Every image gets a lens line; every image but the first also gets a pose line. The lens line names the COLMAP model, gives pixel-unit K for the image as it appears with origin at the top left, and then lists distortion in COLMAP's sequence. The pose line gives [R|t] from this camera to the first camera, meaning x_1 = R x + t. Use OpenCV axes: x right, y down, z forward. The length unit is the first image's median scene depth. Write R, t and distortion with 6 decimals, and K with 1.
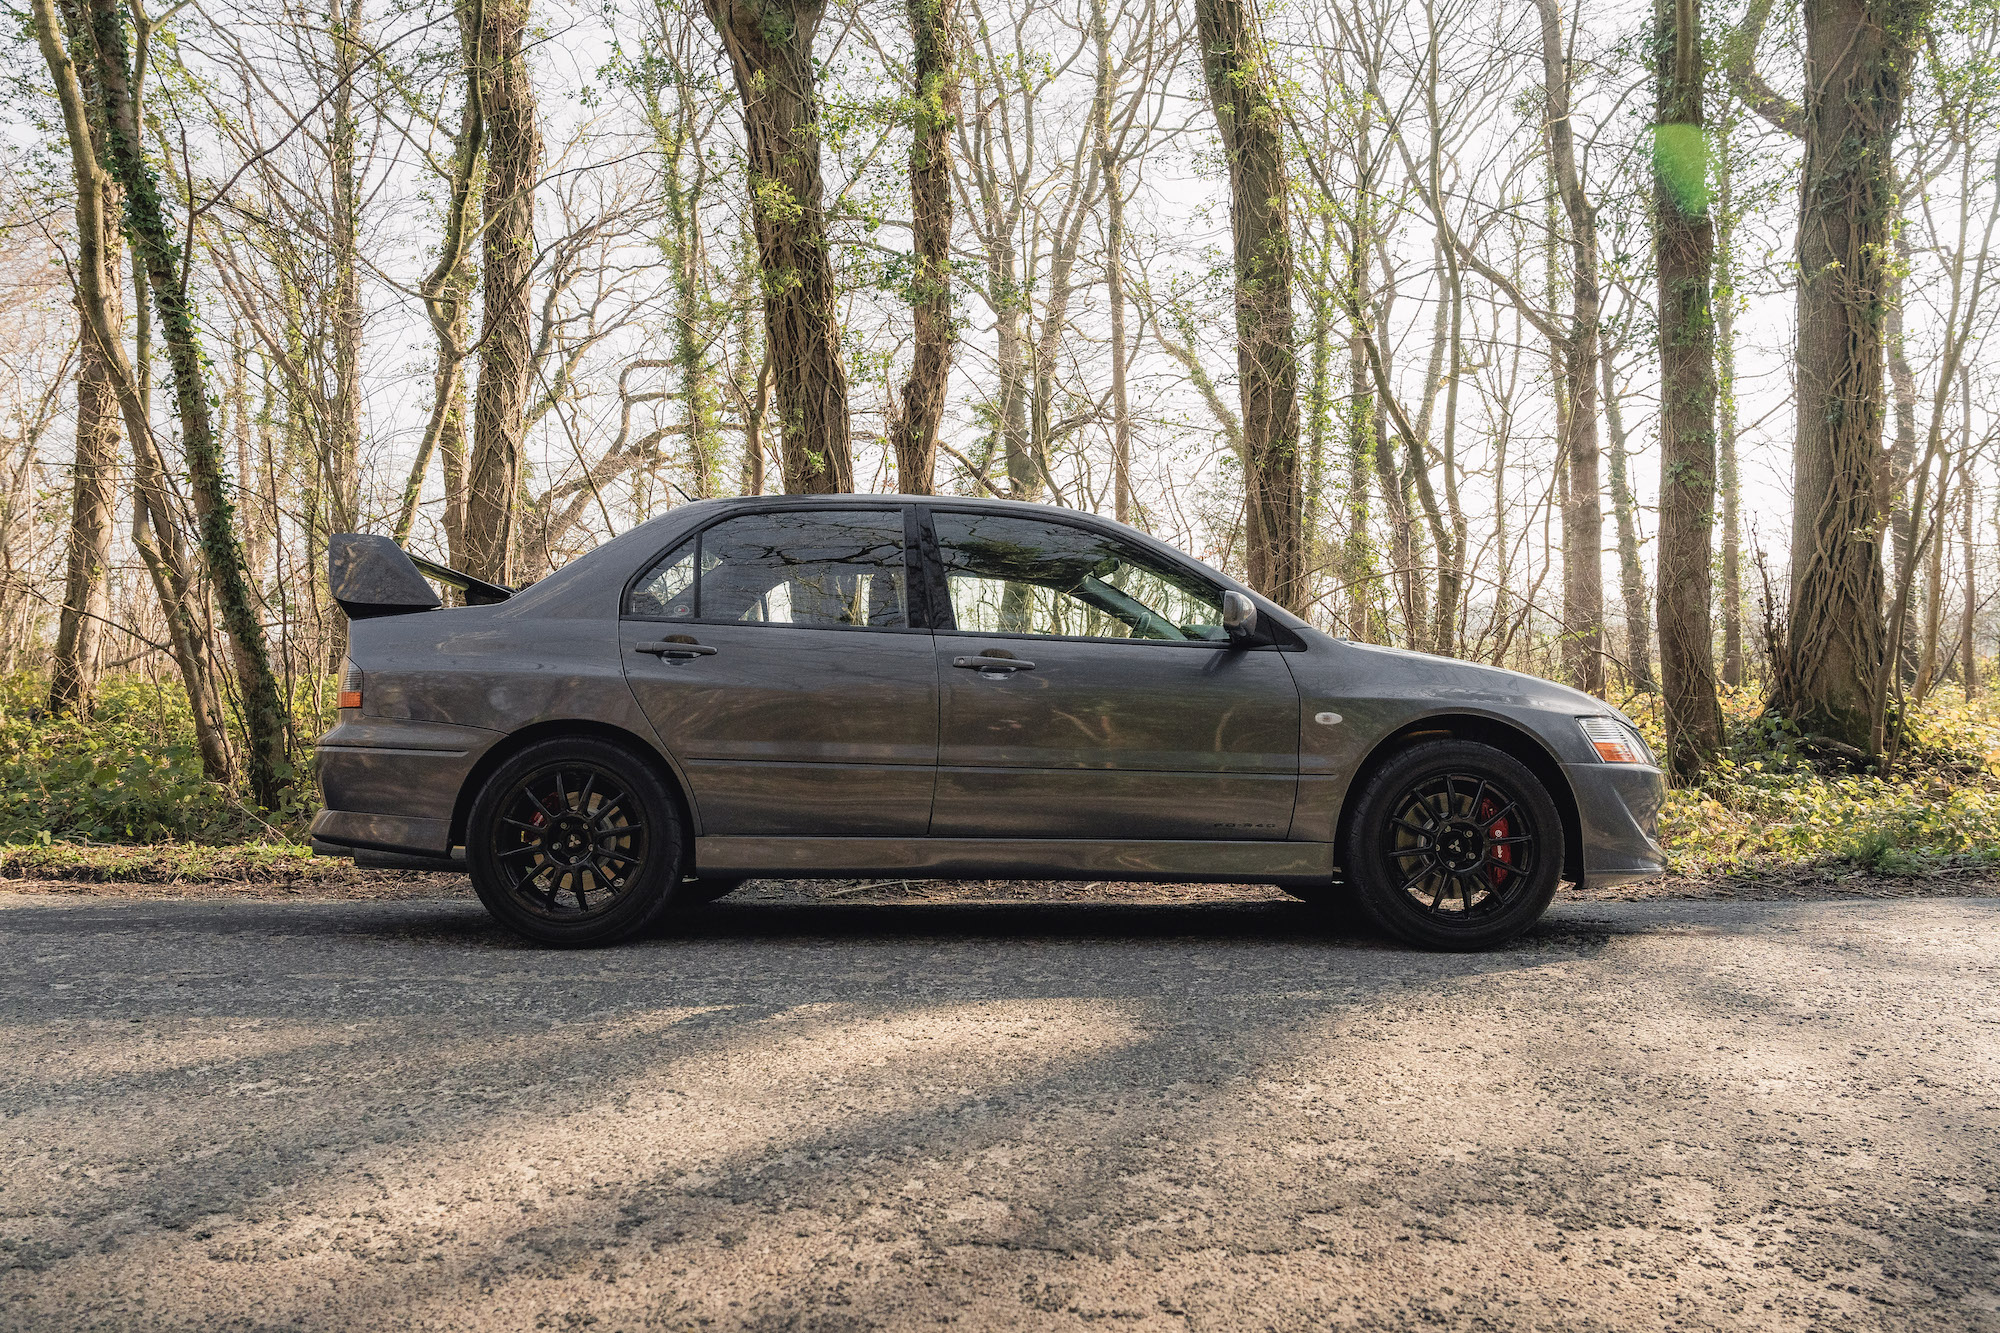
lens RADIAL K [[1409.9, 0, 1000.4], [0, 1409.9, 690.7], [0, 0, 1]] dist [-0.017872, -0.001985]
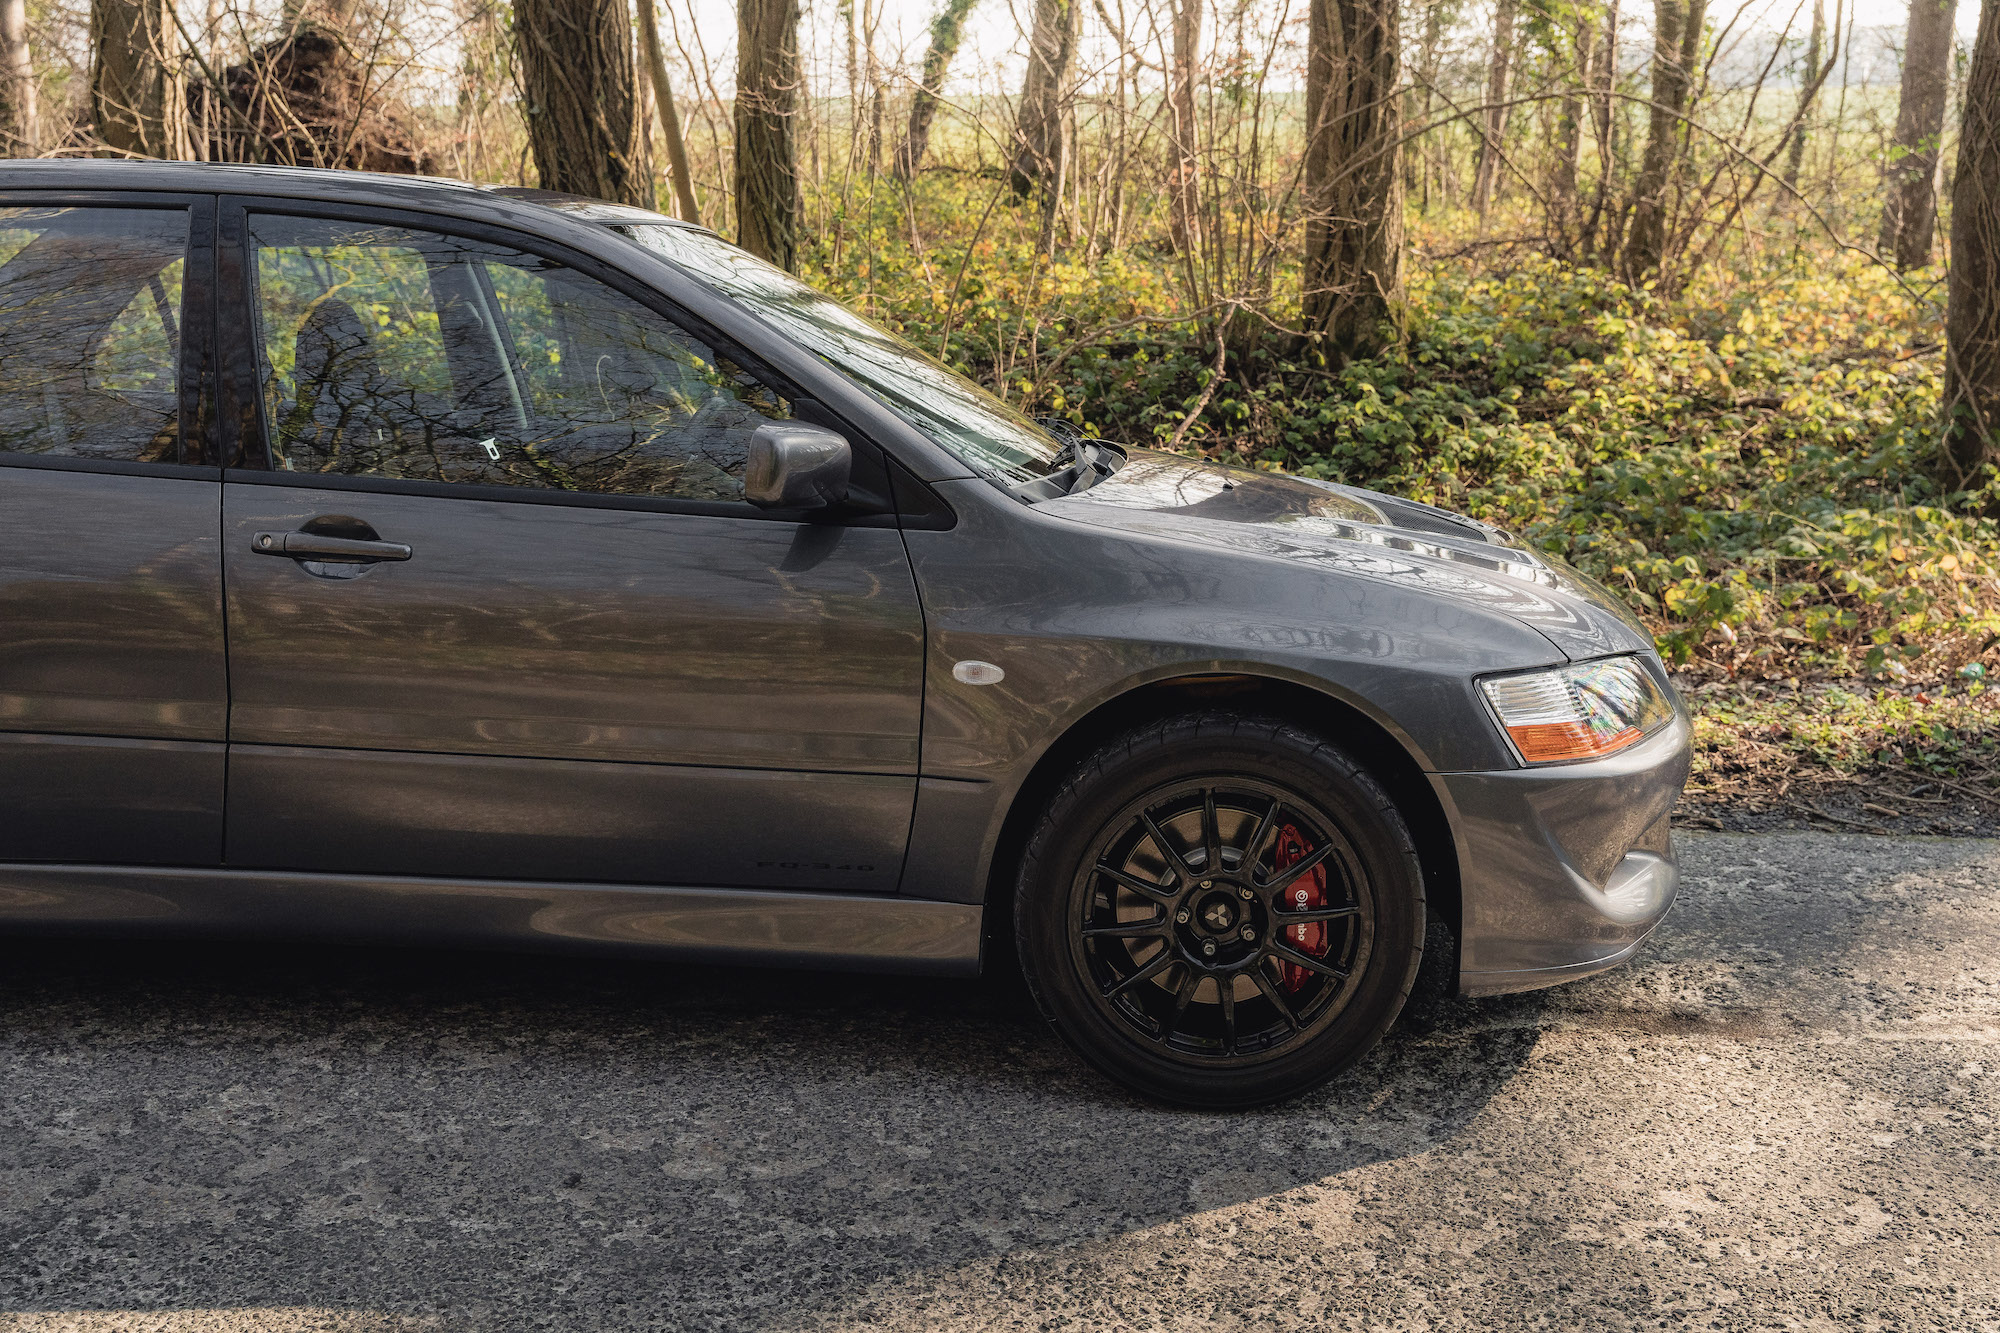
lens RADIAL K [[1985.1, 0, 1000.0], [0, 1985.1, 666.5], [0, 0, 1]] dist [-0.000827, -0.000423]
pose [[0.998512, 0.025221, -0.048341, 0.195262], [-0.012469, 0.968718, 0.247851, -0.112954], [0.053080, -0.246880, 0.967591, 0.218177]]
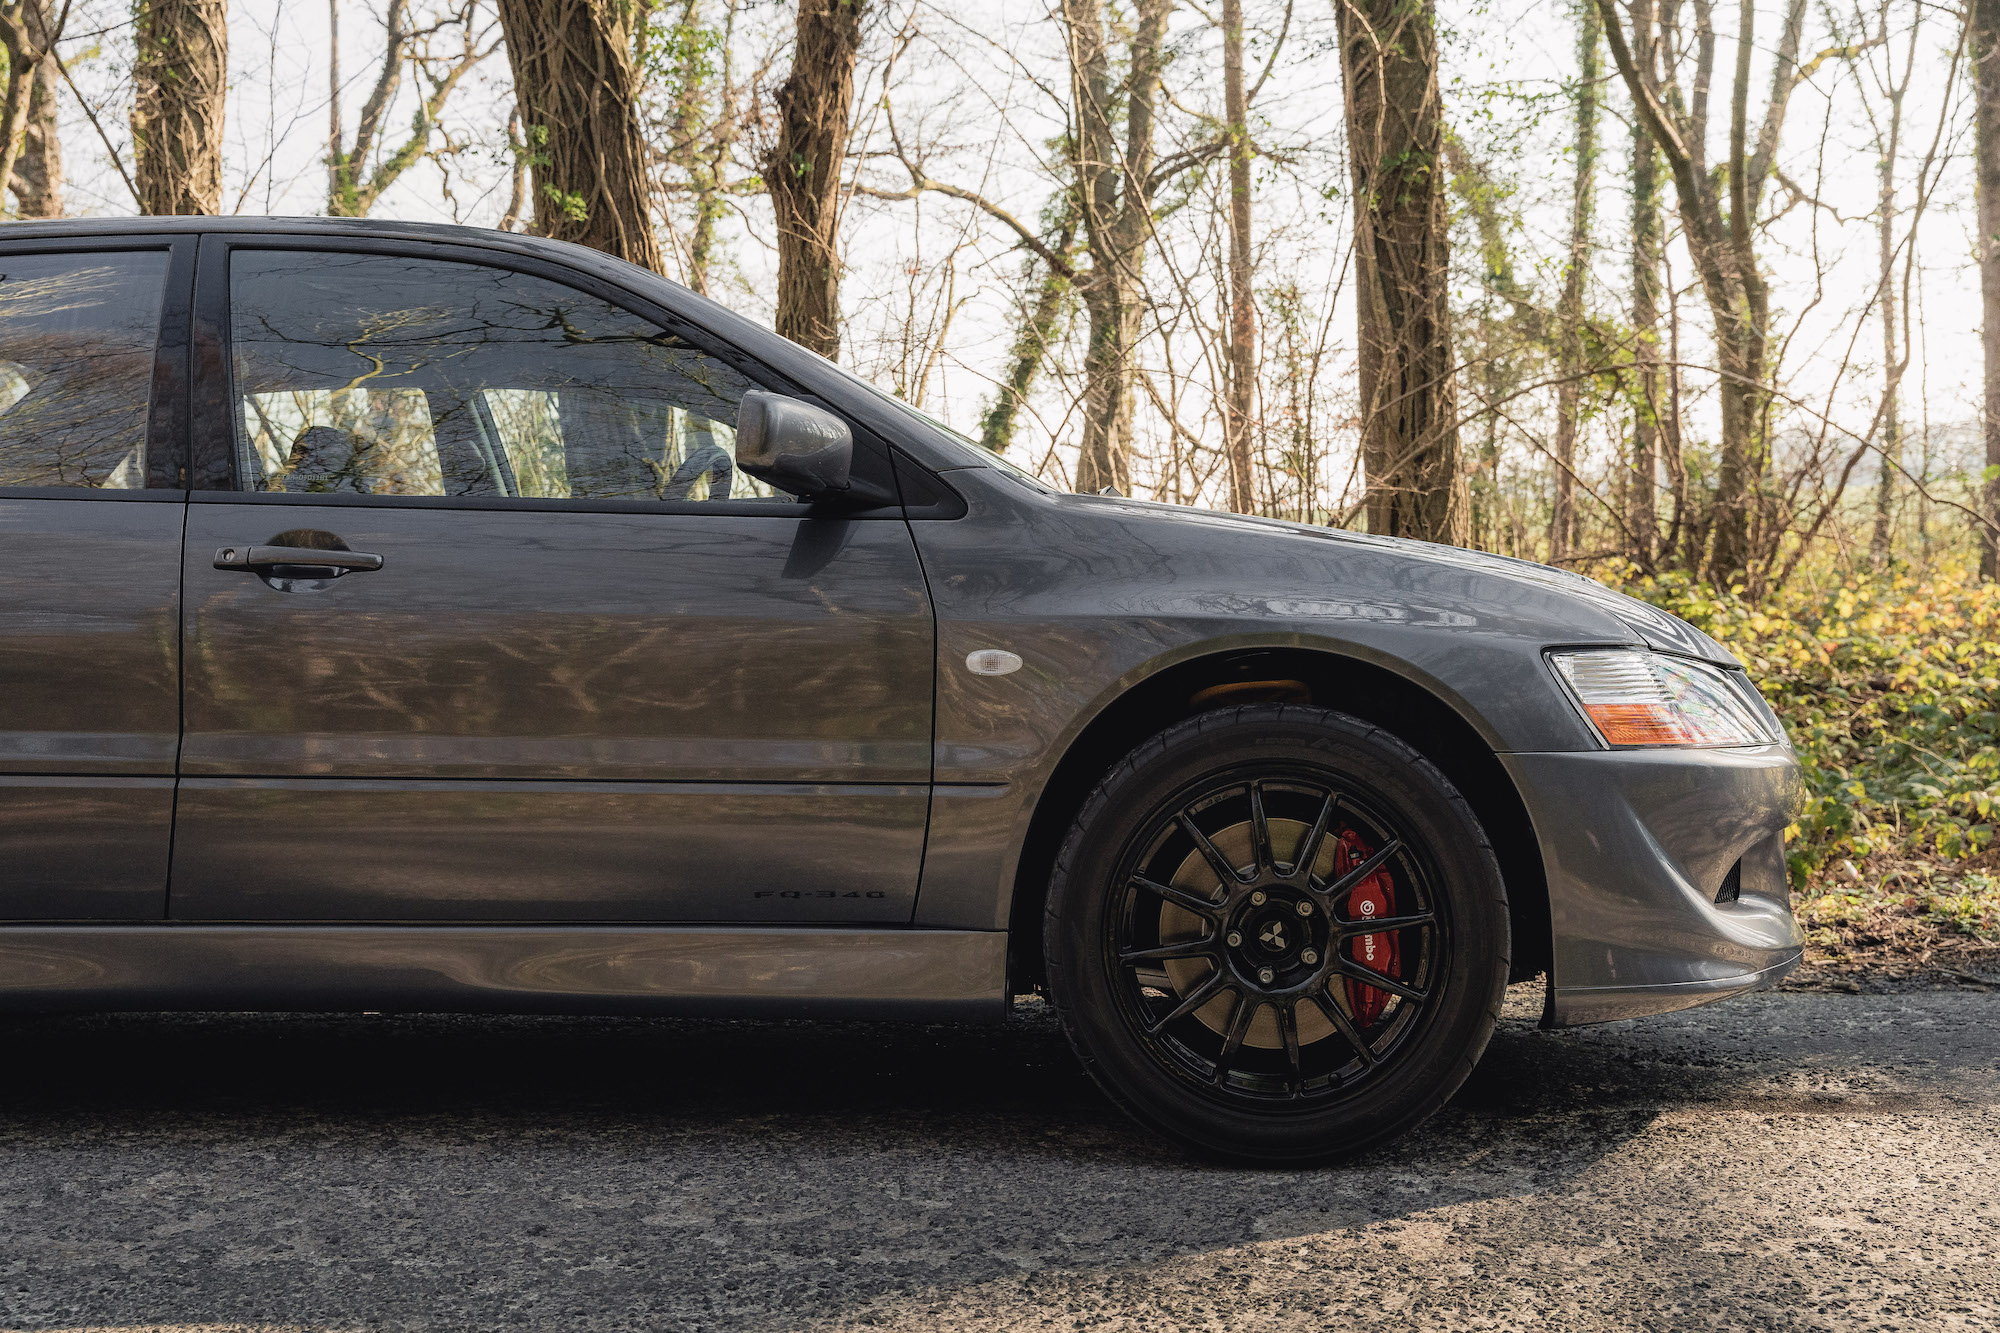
lens RADIAL K [[2104.9, 0, 1000.0], [0, 2104.9, 666.5], [0, 0, 1]] dist [0.004405, -0.017113]
pose [[0.996399, -0.018237, -0.082800, 0.207201], [0.021480, 0.999029, 0.038456, -0.004007], [0.082018, -0.040096, 0.995824, 0.220506]]
